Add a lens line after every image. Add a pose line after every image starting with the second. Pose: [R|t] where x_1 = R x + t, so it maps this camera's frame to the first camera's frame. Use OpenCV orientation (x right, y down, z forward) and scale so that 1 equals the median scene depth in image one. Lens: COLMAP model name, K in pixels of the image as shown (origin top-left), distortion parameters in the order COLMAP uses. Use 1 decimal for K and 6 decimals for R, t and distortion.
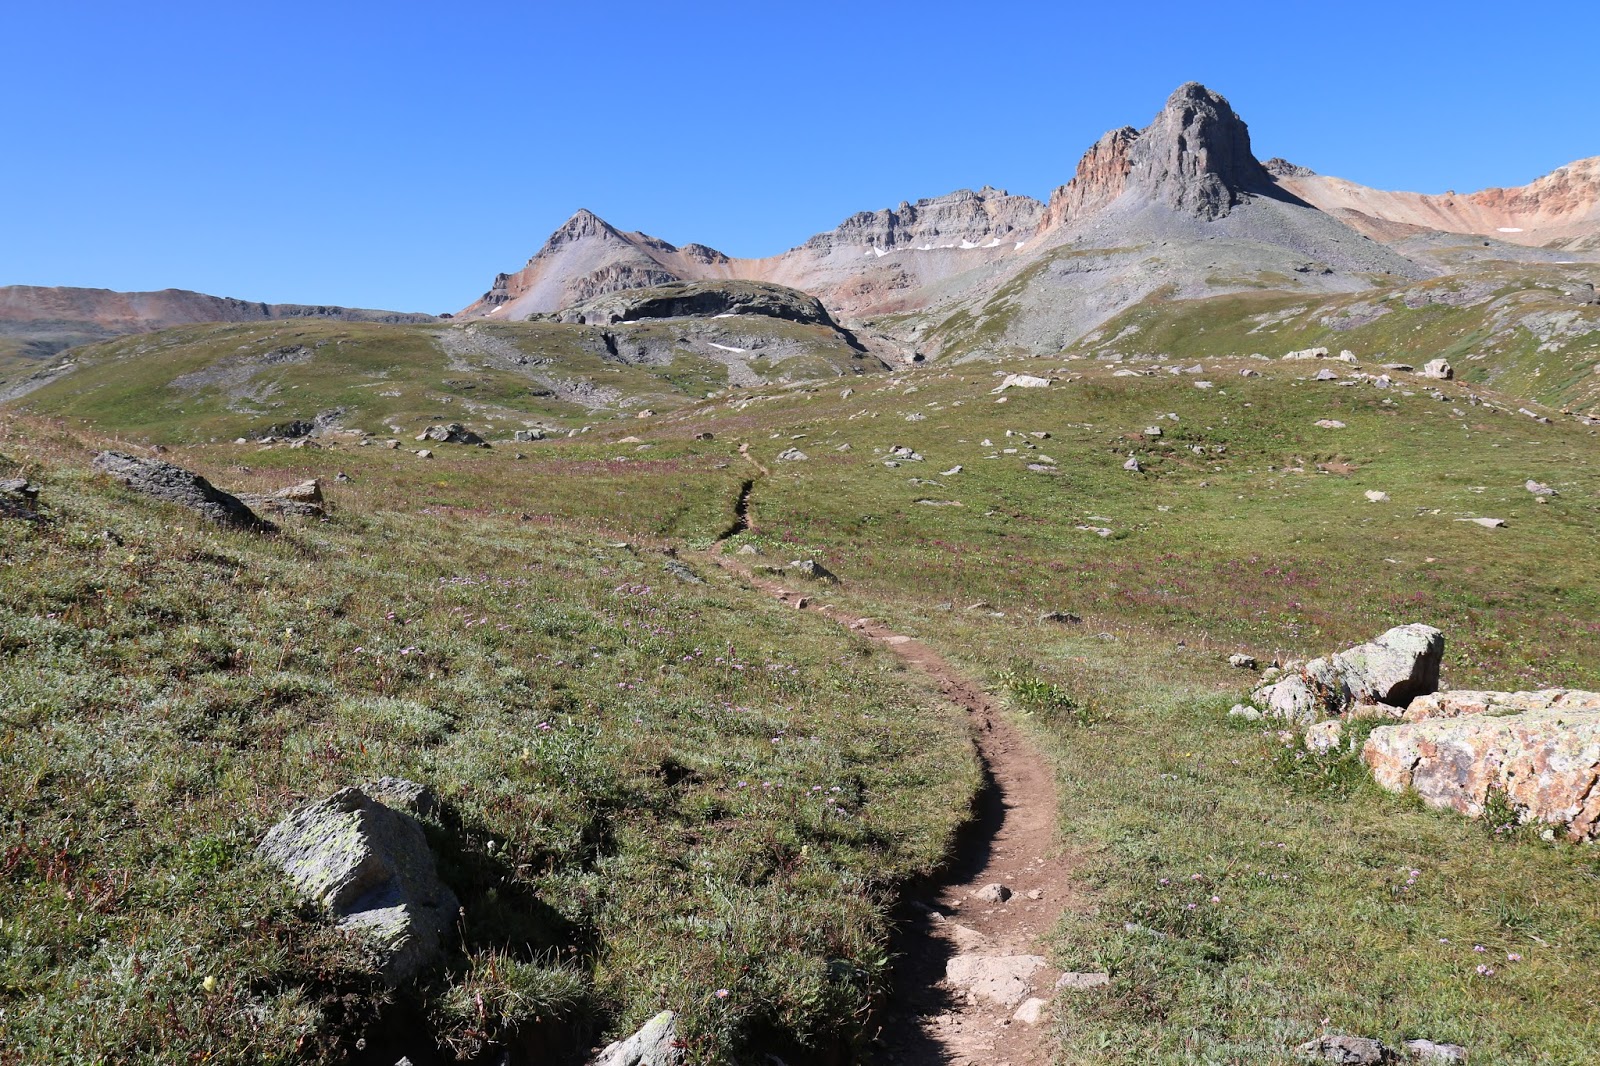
lens RADIAL K [[1223.1, 0, 799.6], [0, 1223.1, 534.5], [0, 0, 1]] dist [-0.088918, 0.070585]
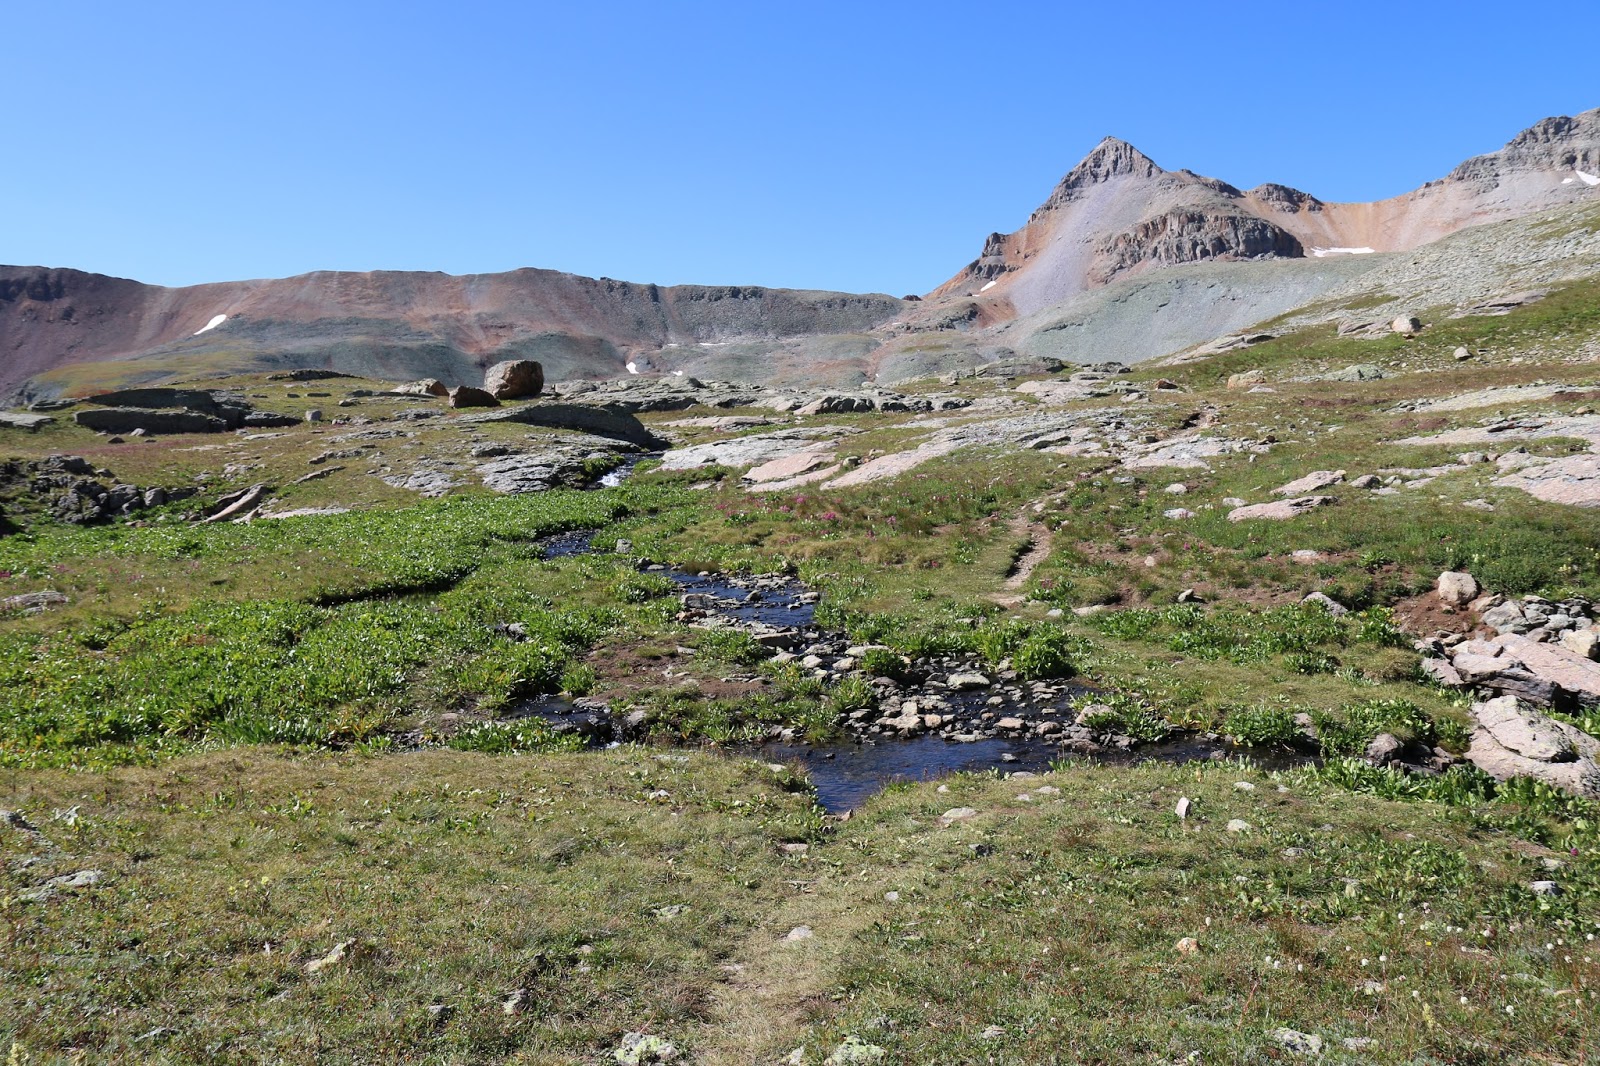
lens RADIAL K [[1223.1, 0, 797.2], [0, 1223.1, 537.9], [0, 0, 1]] dist [-0.088918, 0.070585]
pose [[0.935632, 0.033277, -0.351404, -0.104432], [-0.028361, 0.999415, 0.019130, -0.054717], [0.351835, -0.007933, 0.936029, 0.322355]]
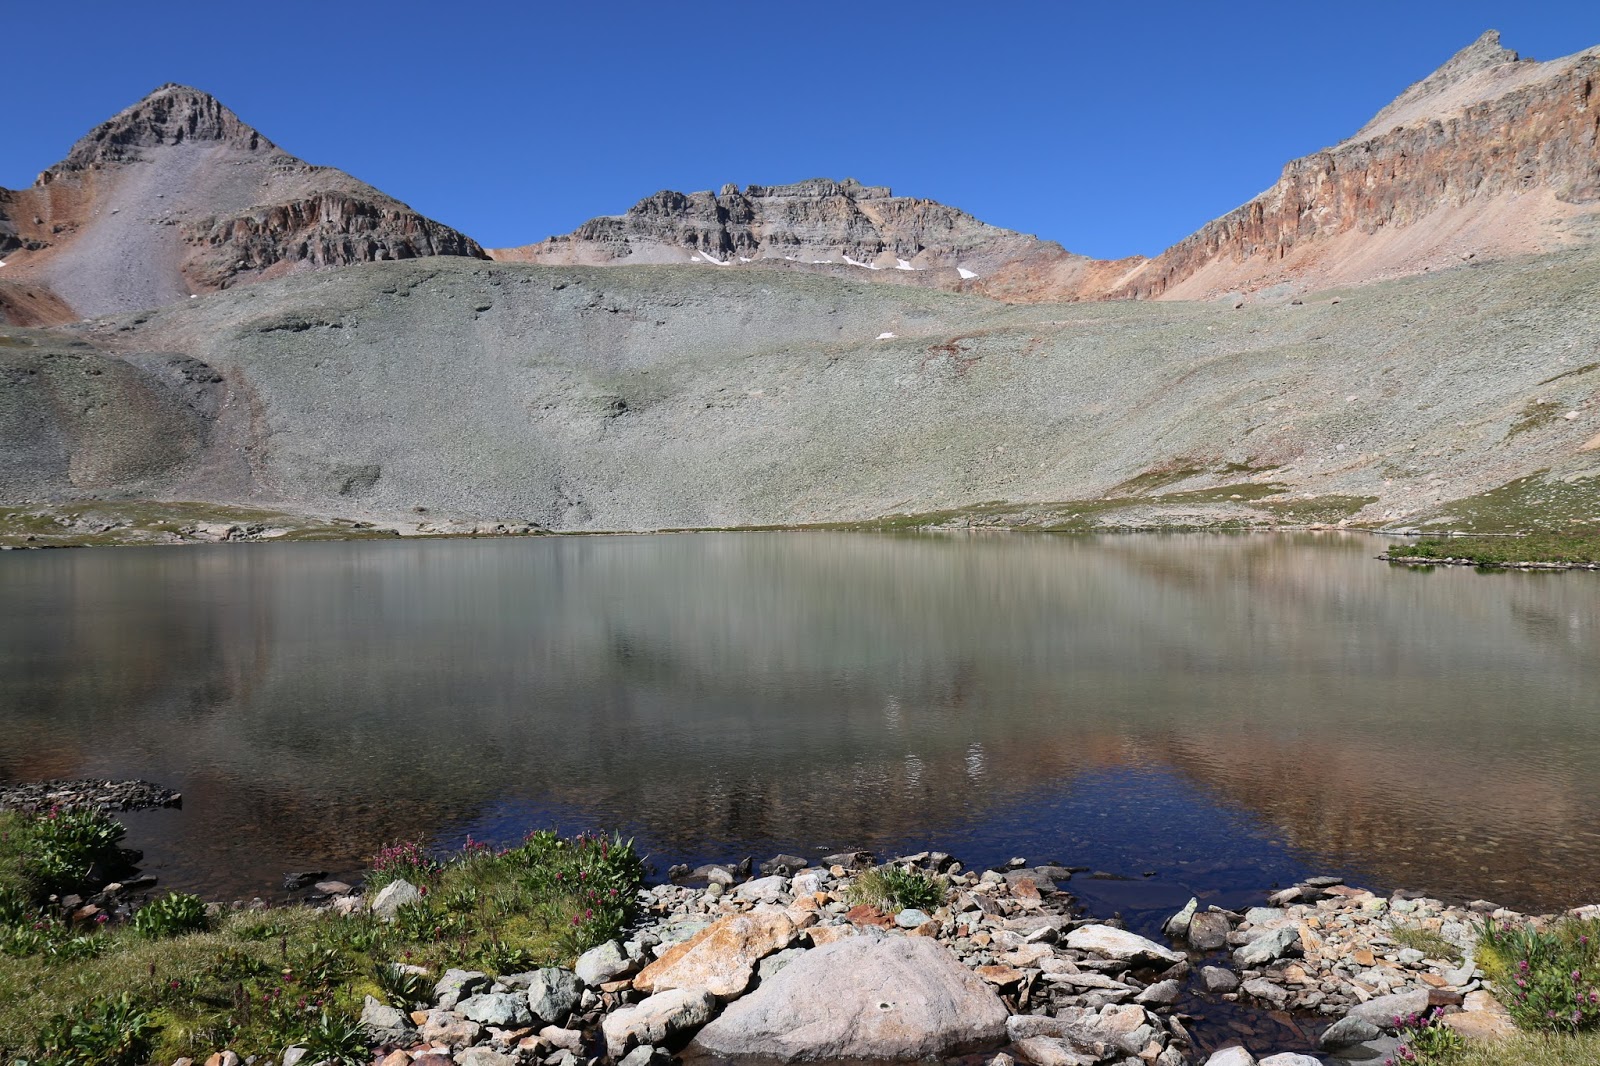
lens RADIAL K [[1223.1, 0, 807.1], [0, 1223.1, 532.6], [0, 0, 1]] dist [-0.088918, 0.070585]
pose [[0.874098, 0.017270, 0.485442, -0.198333], [0.014615, 0.997980, -0.061822, -0.072485], [-0.485529, 0.061133, 0.872080, 0.533831]]
